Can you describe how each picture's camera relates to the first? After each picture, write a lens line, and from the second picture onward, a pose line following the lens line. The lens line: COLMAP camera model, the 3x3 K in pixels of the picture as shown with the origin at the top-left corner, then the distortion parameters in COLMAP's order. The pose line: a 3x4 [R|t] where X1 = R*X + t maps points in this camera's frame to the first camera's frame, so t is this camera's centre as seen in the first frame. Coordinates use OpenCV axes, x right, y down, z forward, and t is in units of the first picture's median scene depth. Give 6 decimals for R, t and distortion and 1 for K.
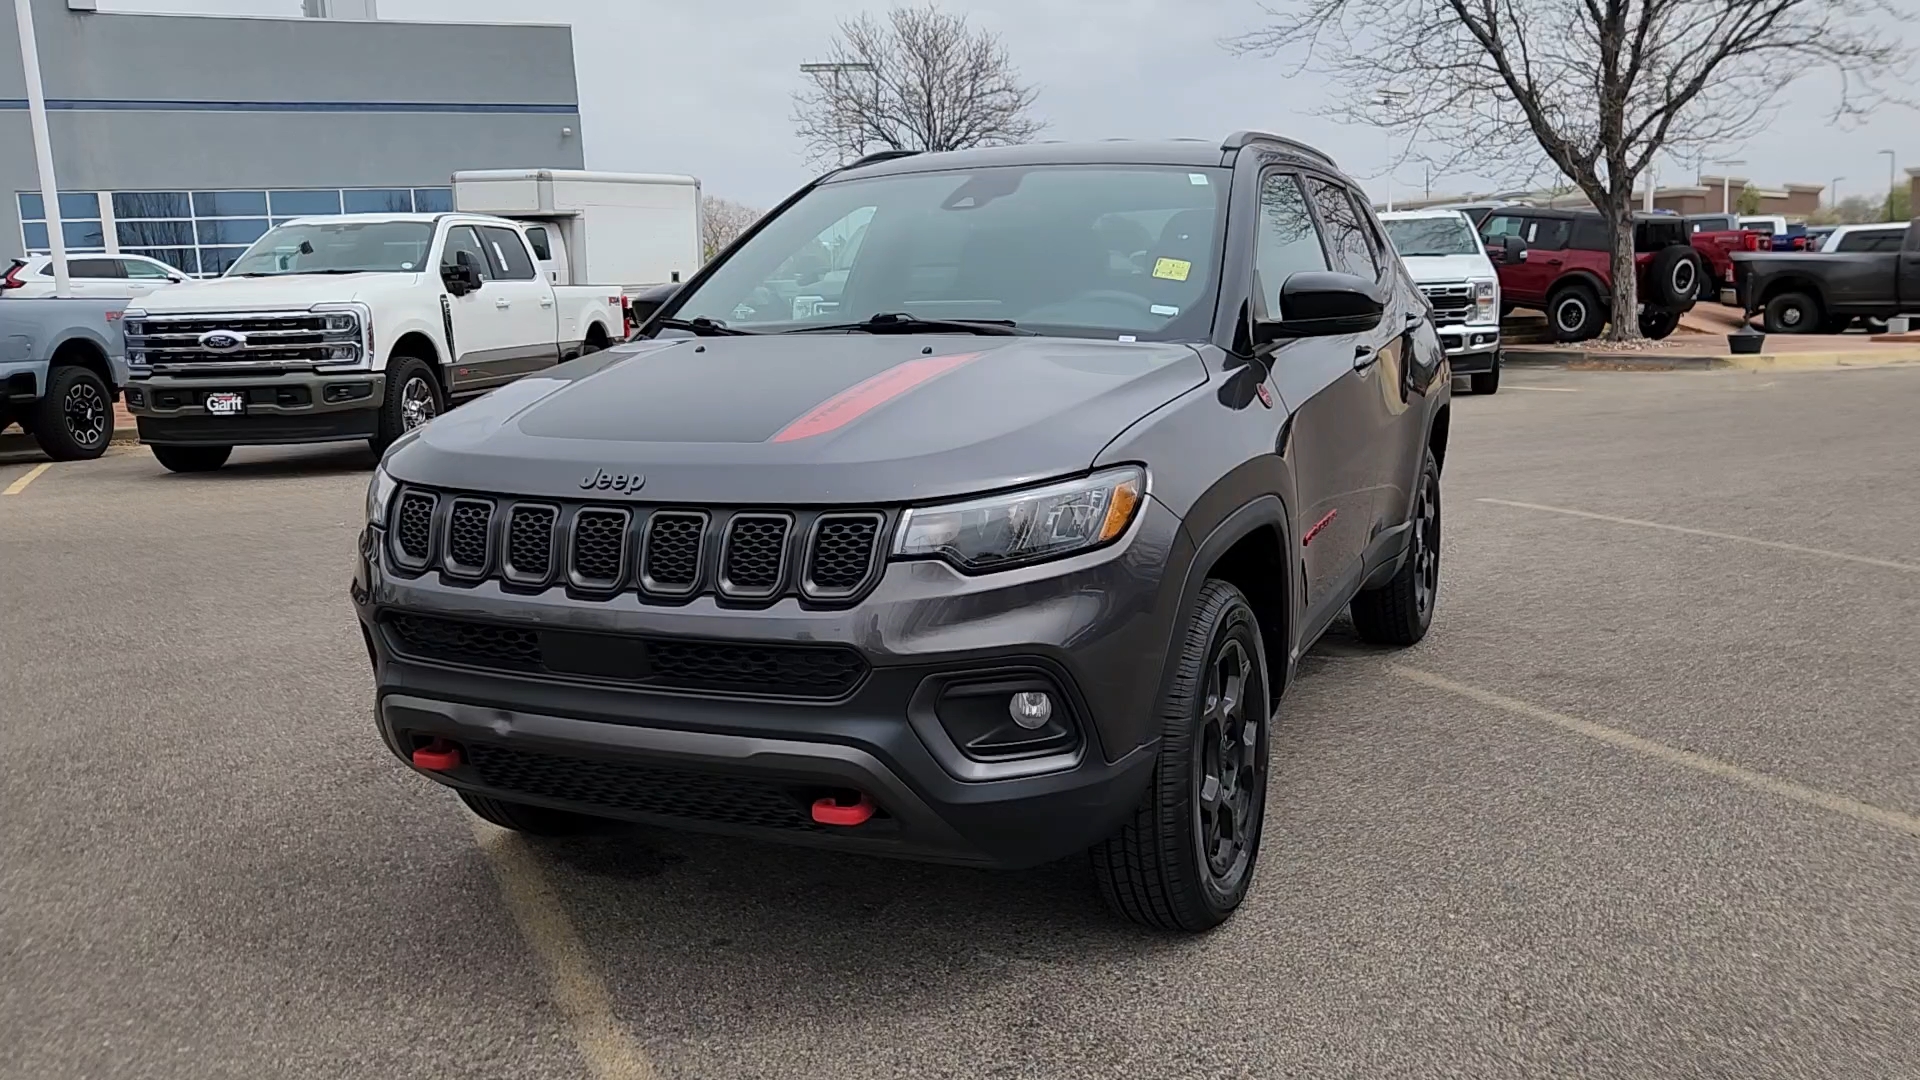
lens RADIAL K [[1627.3, 0, 954.5], [0, 1627.3, 547.2], [0, 0, 1]] dist [0.036367, -0.018551]
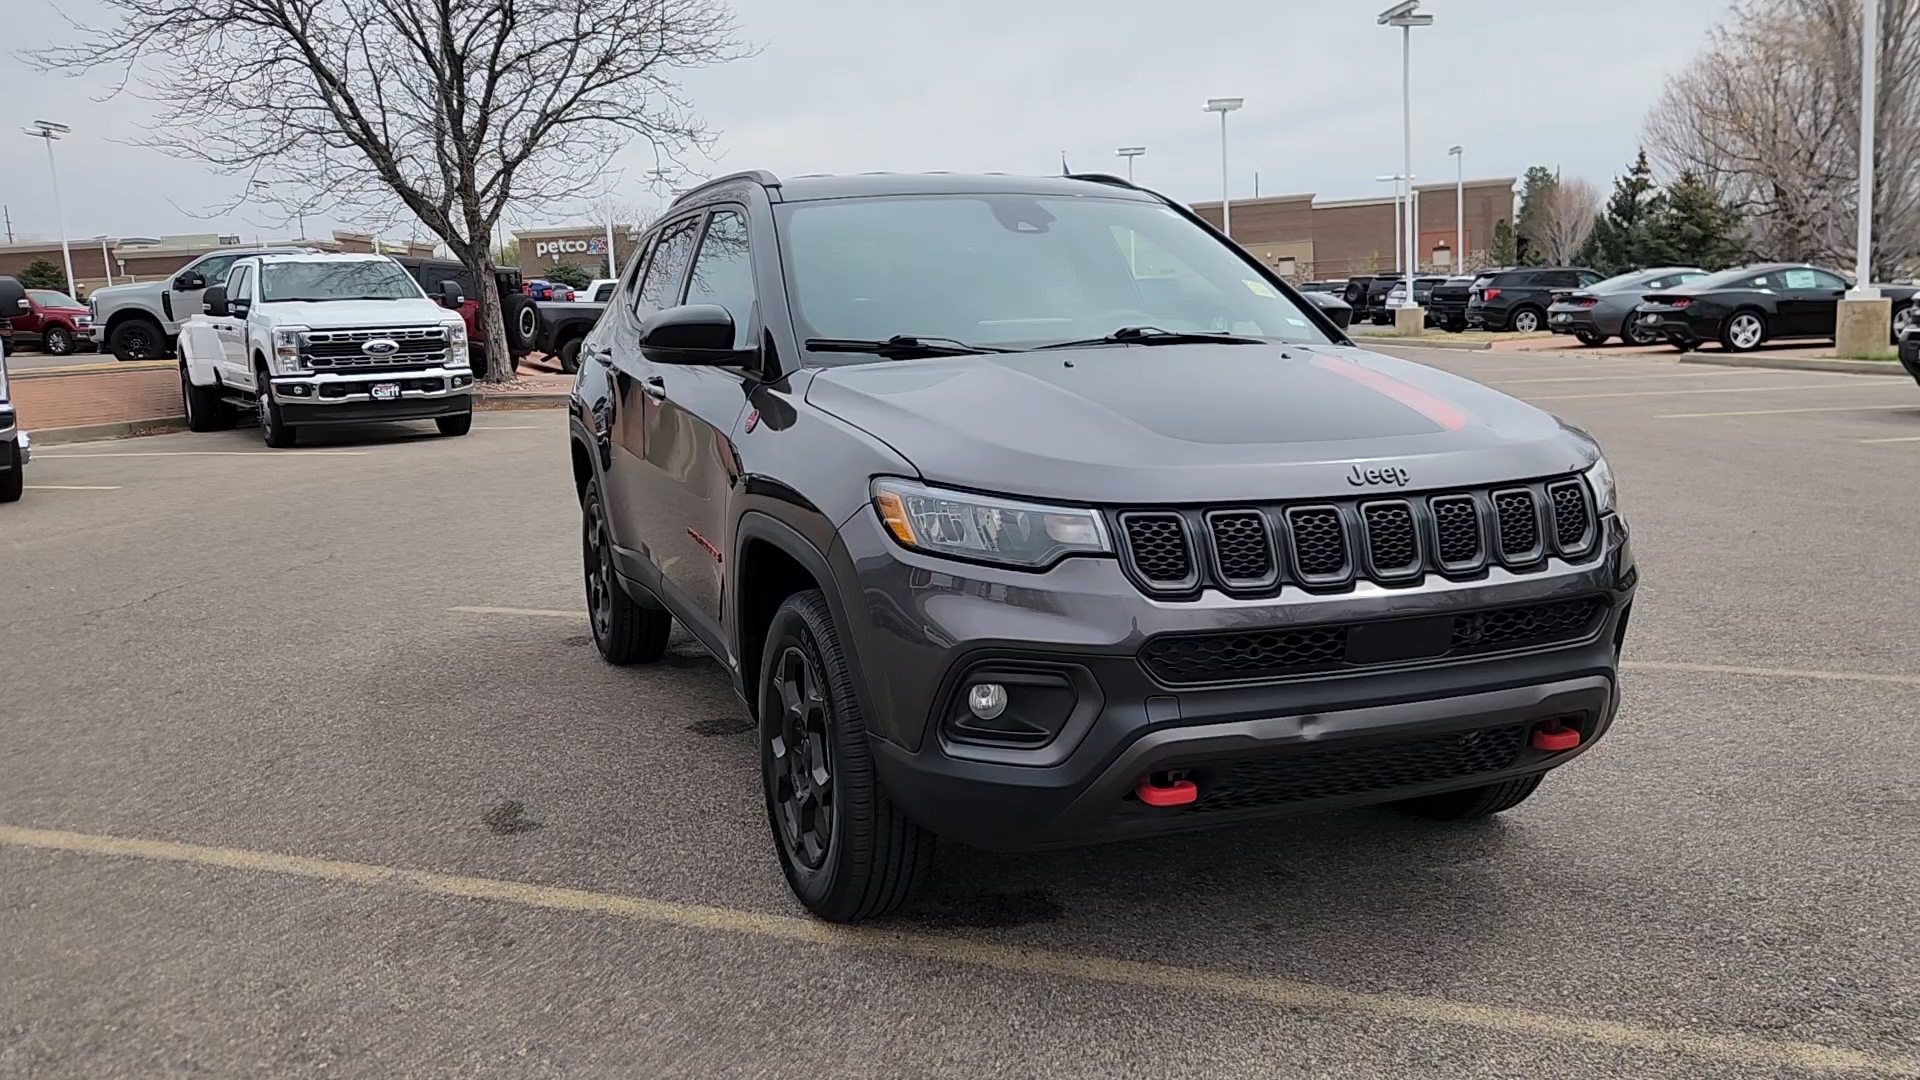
lens RADIAL K [[1627.3, 0, 949.4], [0, 1627.3, 548.0], [0, 0, 1]] dist [0.033260, -0.015275]
pose [[0.700370, -0.102943, 0.706317, -0.274284], [0.124115, 0.992035, 0.021515, -0.012188], [-0.702906, 0.072596, 0.707568, 0.107783]]
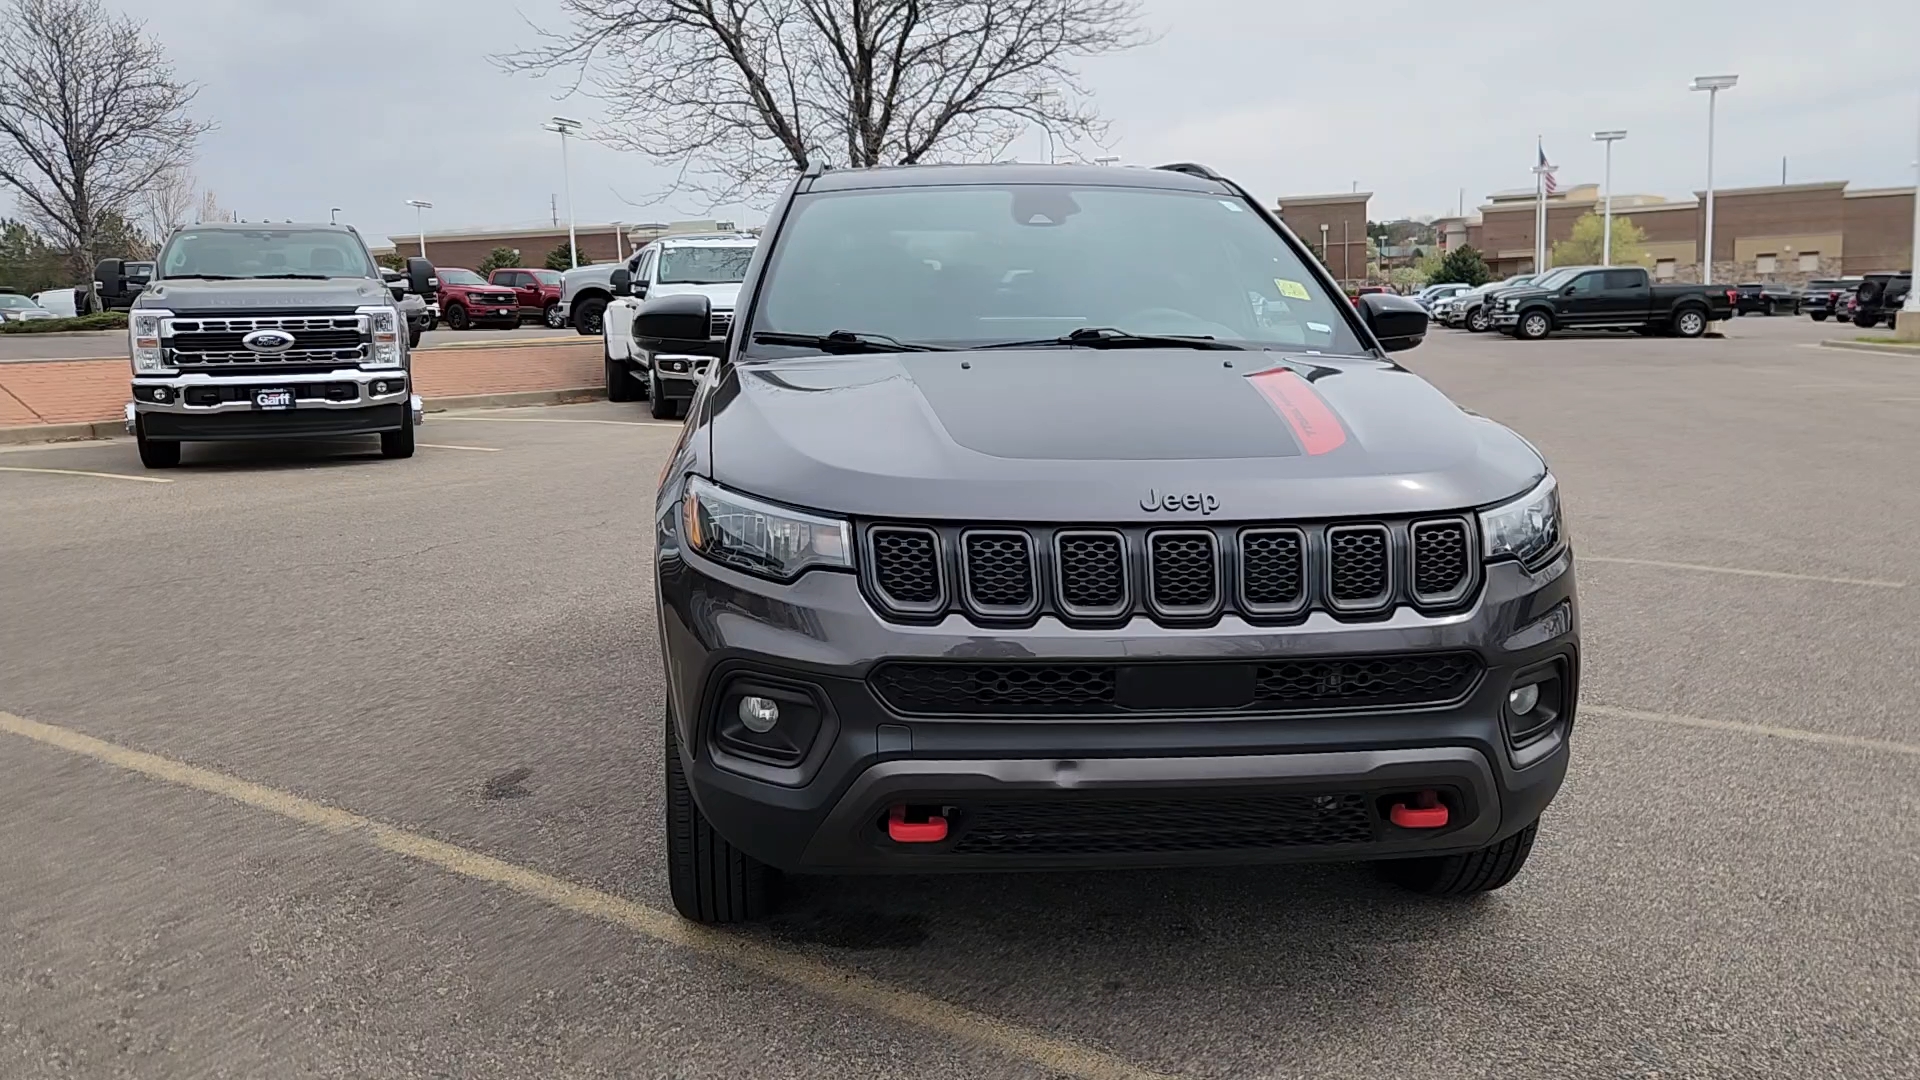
lens RADIAL K [[1627.3, 0, 949.4], [0, 1627.3, 548.0], [0, 0, 1]] dist [0.033260, -0.015275]
pose [[0.870229, -0.058349, 0.489179, -0.187920], [0.065568, 0.997845, 0.002379, -0.005878], [-0.488264, 0.030004, 0.872180, 0.057636]]
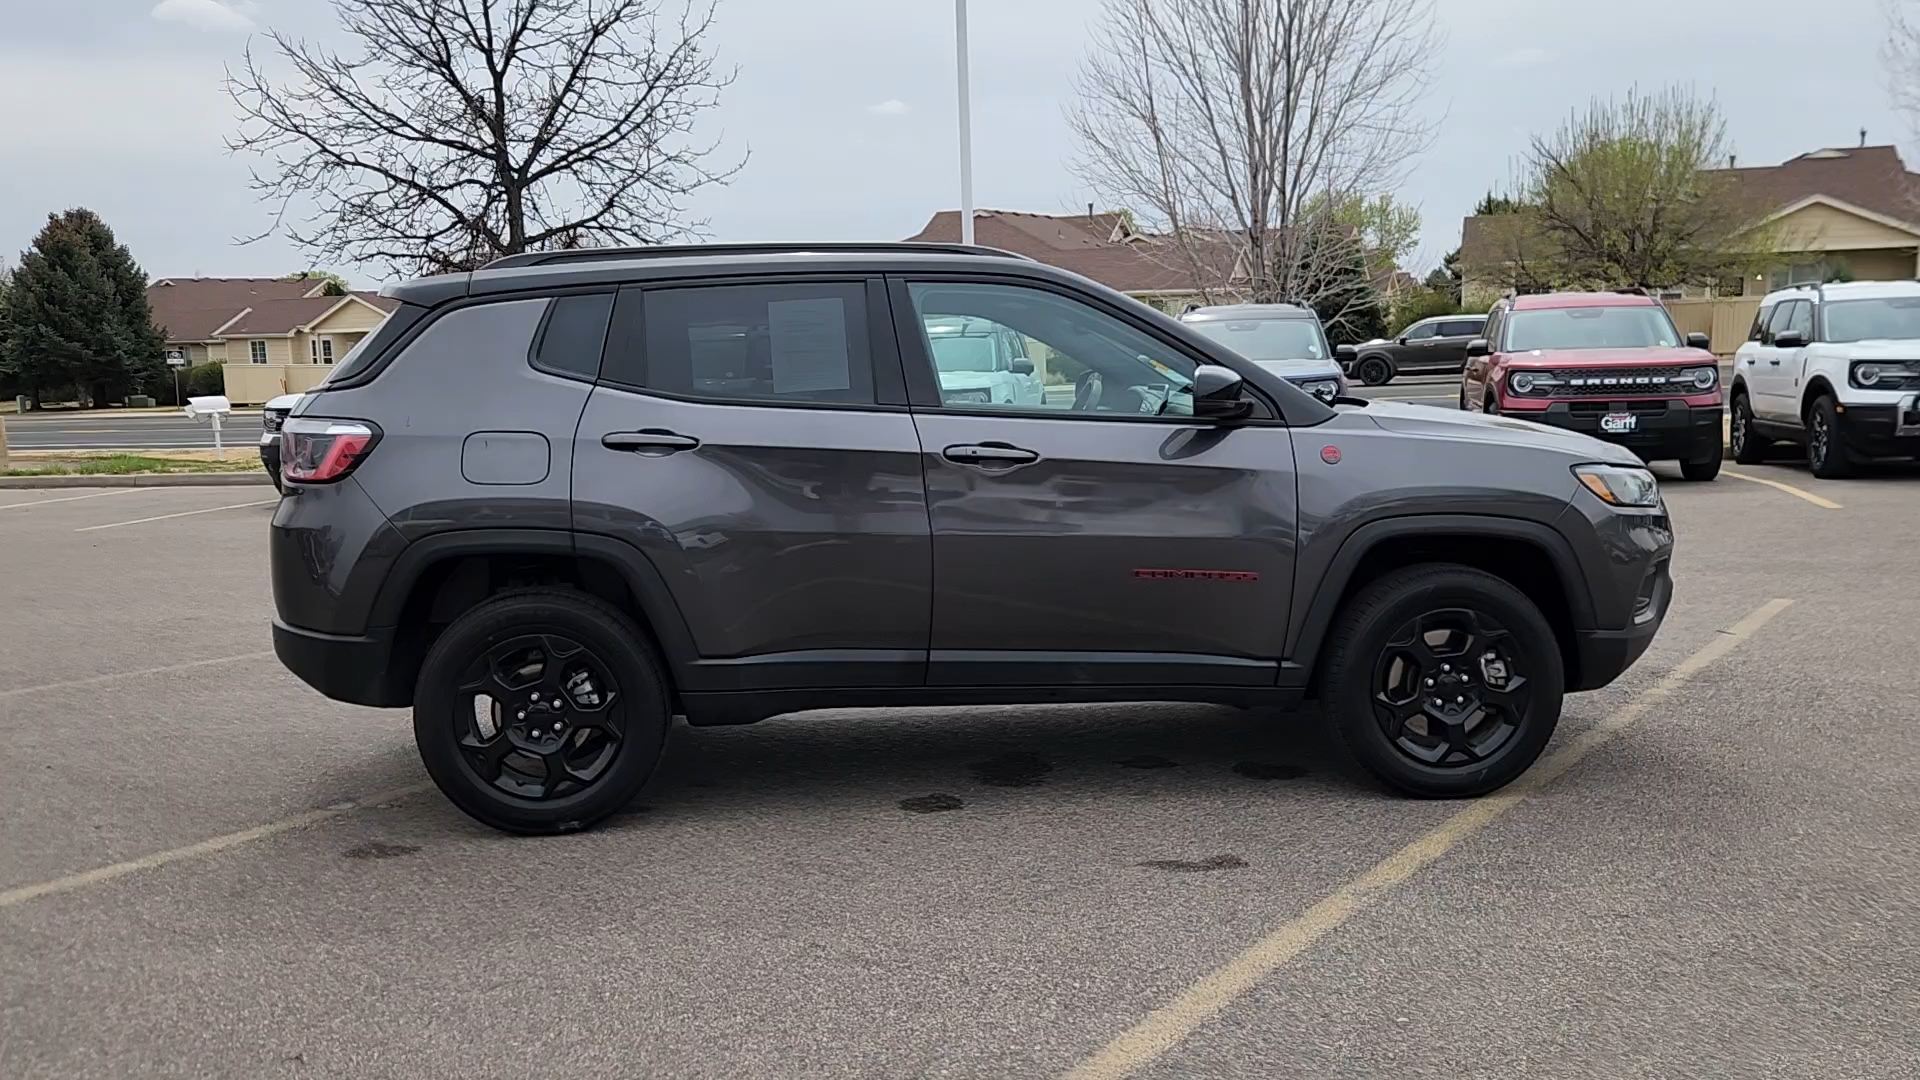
lens RADIAL K [[1627.3, 0, 949.4], [0, 1627.3, 548.0], [0, 0, 1]] dist [0.033260, -0.015275]
pose [[-0.483173, -0.061436, 0.873367, -0.380049], [0.177841, 0.969852, 0.166610, -0.095145], [-0.857273, 0.235822, -0.457681, 0.623418]]
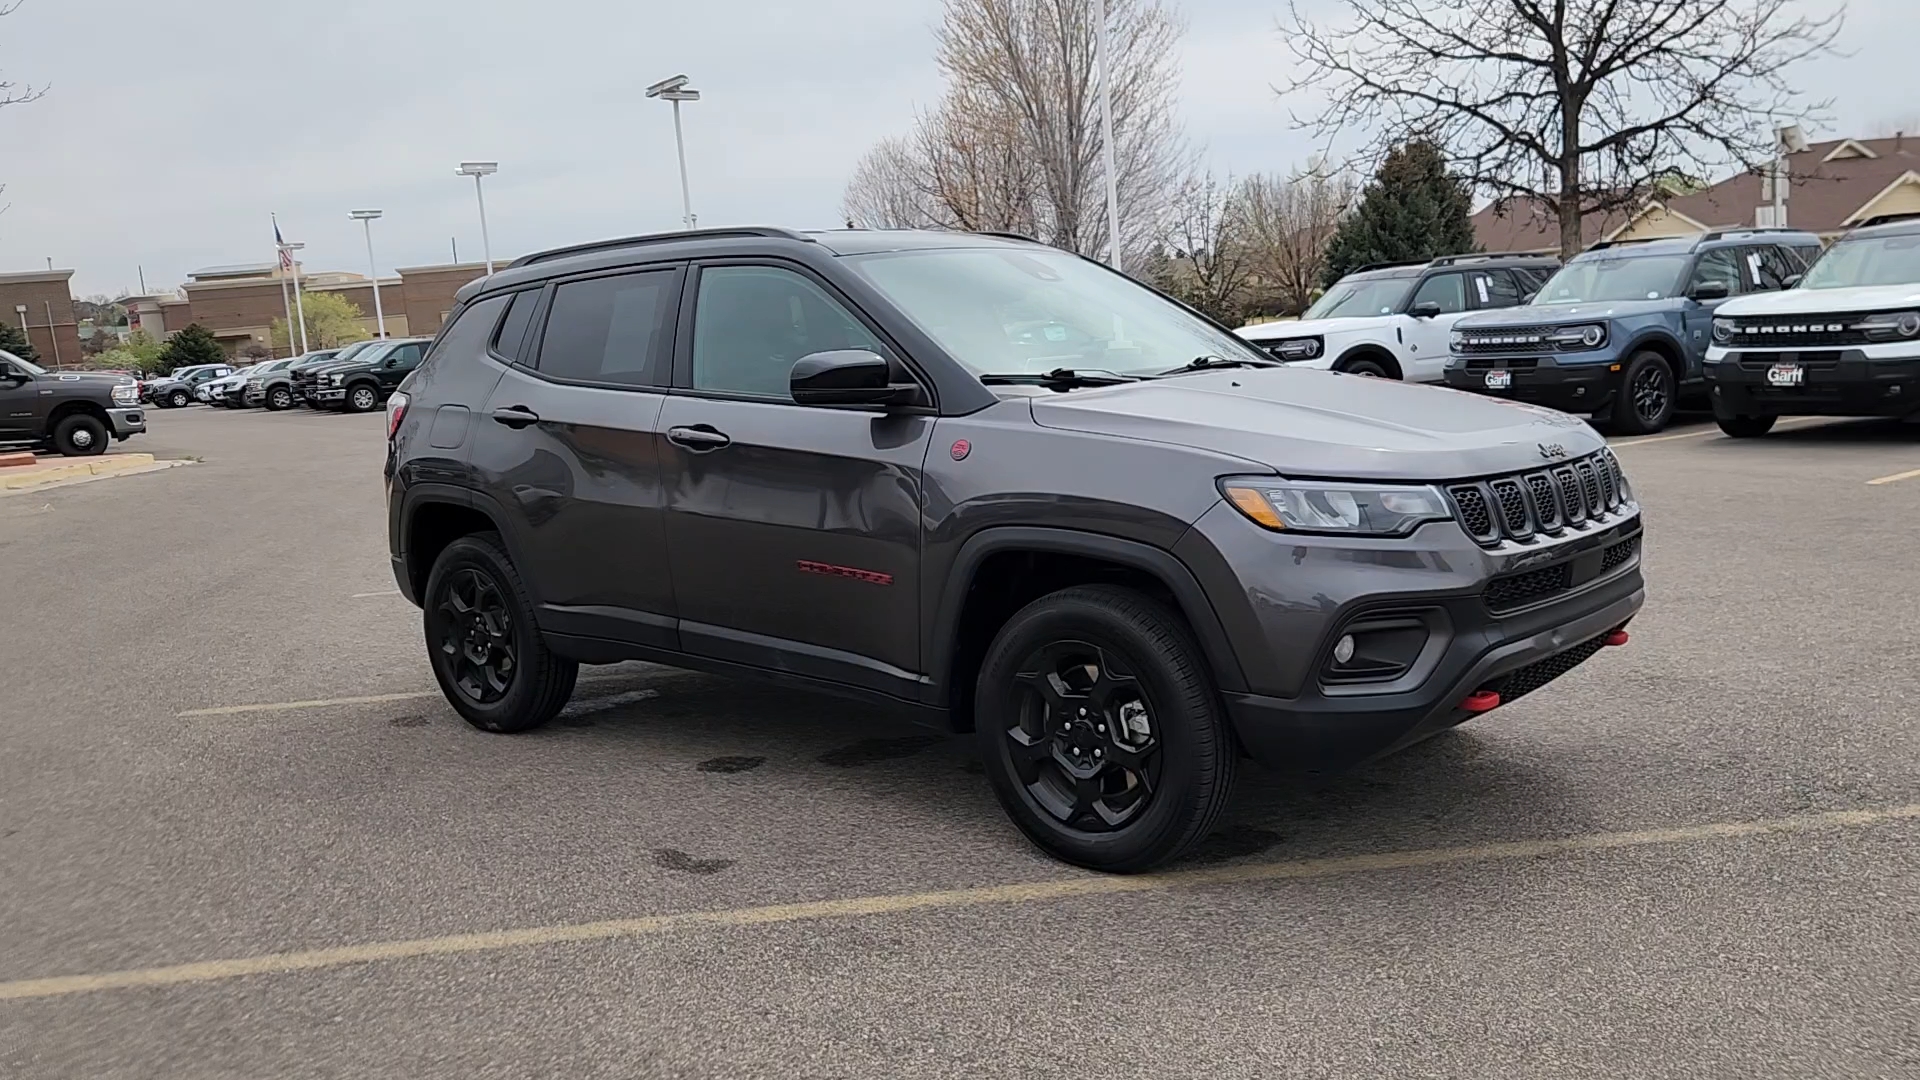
lens RADIAL K [[1629.3, 0, 953.4], [0, 1629.3, 549.7], [0, 0, 1]] dist [0.031899, -0.007390]
pose [[0.292888, -0.120310, 0.948547, -0.410256], [0.200514, 0.977721, 0.062097, -0.035378], [-0.934885, 0.172009, 0.310487, 0.252203]]
